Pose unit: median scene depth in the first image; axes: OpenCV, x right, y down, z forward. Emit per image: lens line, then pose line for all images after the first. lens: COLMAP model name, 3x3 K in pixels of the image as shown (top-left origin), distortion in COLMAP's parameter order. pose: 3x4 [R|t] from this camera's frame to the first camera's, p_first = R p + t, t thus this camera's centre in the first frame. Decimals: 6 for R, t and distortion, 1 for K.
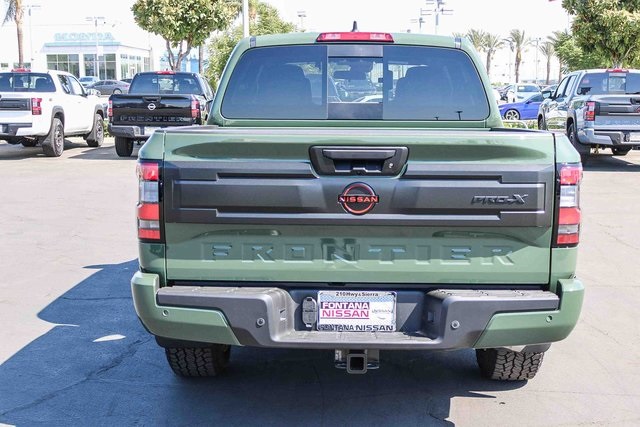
lens RADIAL K [[969.7, 0, 320.0], [0, 969.7, 213.5], [0, 0, 1]] dist [-0.009928, 0.083277]
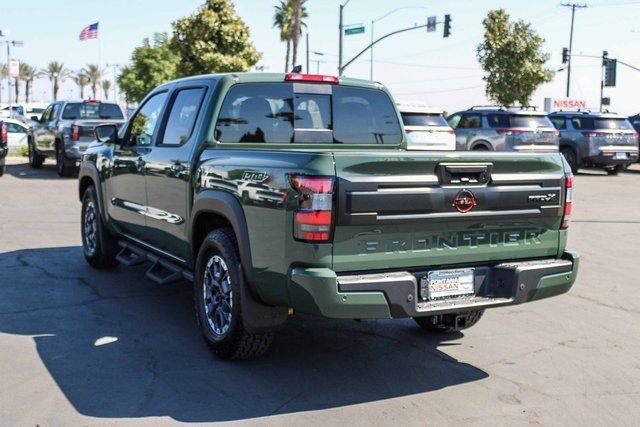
lens RADIAL K [[835.2, 0, 320.0], [0, 835.2, 213.5], [0, 0, 1]] dist [0.009879, 0.008806]
pose [[0.859187, -0.042440, 0.509898, -0.601608], [0.047645, 0.998860, 0.002854, -0.009016], [-0.509438, 0.021842, 0.860230, 0.070261]]
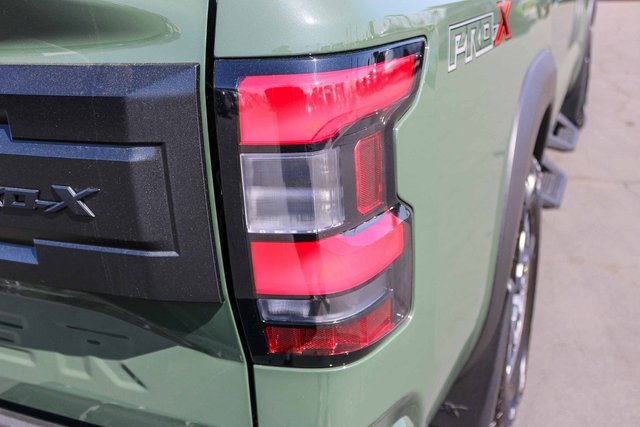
lens RADIAL K [[603.8, 0, 320.0], [0, 603.8, 213.5], [0, 0, 1]] dist [-0.002538, -0.002013]
pose [[0.933559, 0.081880, -0.348947, 0.262487], [-0.002304, 0.974907, 0.222599, -0.039102], [0.358418, -0.207006, 0.910322, 0.706276]]
